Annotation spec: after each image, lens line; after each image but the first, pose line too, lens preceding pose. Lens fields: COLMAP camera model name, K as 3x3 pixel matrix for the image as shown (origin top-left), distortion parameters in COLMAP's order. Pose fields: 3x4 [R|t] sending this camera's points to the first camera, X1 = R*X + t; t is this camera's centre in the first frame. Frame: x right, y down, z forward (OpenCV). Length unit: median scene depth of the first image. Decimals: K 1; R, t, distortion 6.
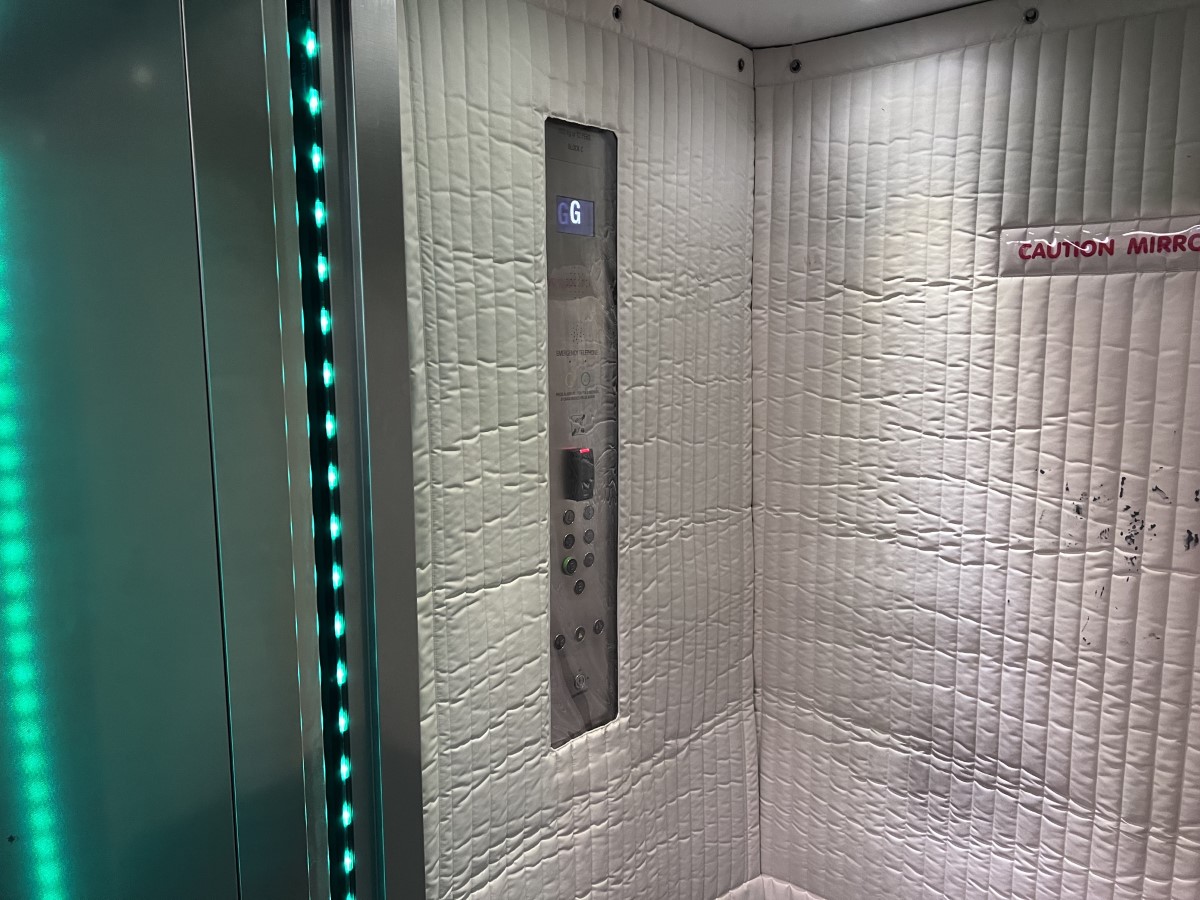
lens RADIAL K [[897.6, 0, 598.3], [0, 897.6, 449.3], [0, 0, 1]] dist [0.053535, -0.058169]
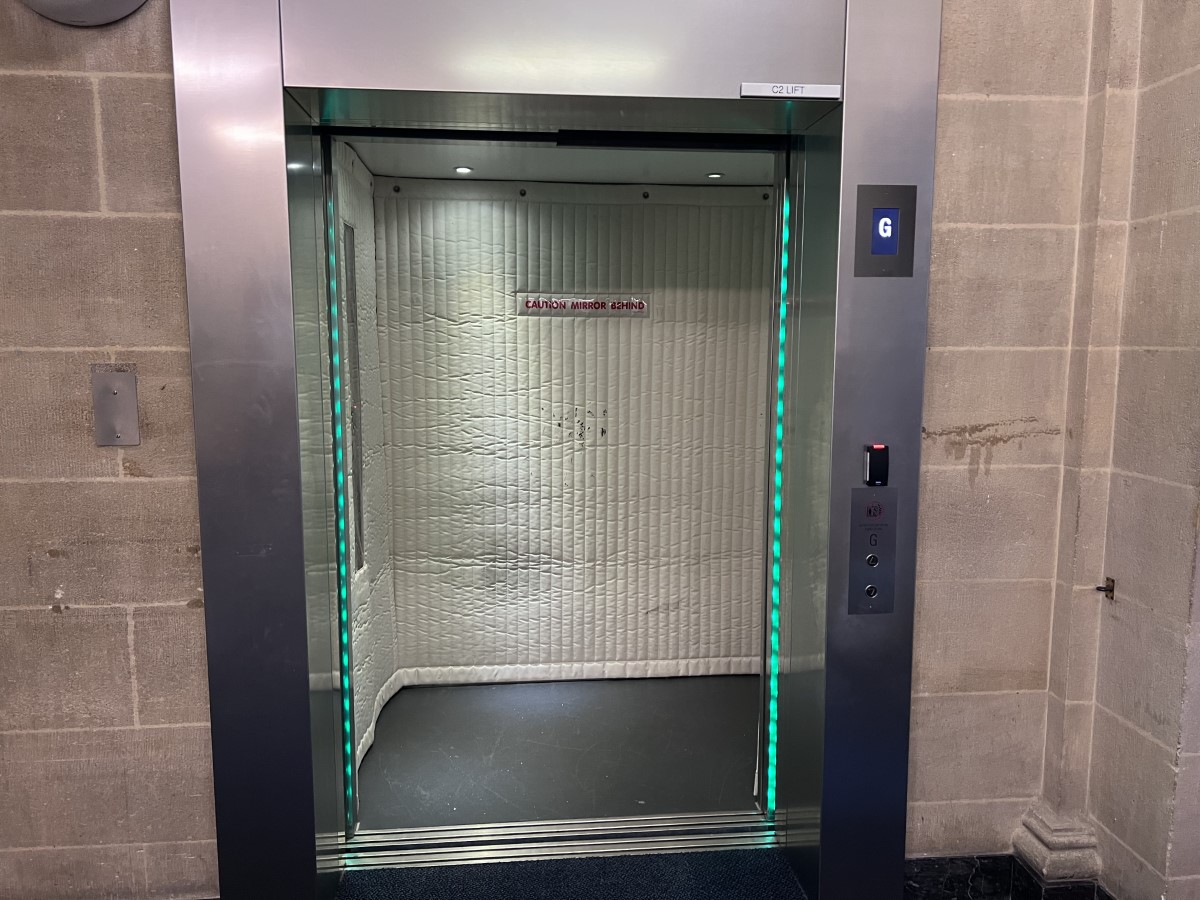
lens RADIAL K [[897.6, 0, 592.0], [0, 897.6, 448.0], [0, 0, 1]] dist [0.053535, -0.058169]
pose [[0.692598, -0.070433, 0.717877, -0.913215], [0.082596, 0.996419, 0.018075, 0.085118], [-0.716580, 0.046775, 0.695935, -0.521865]]
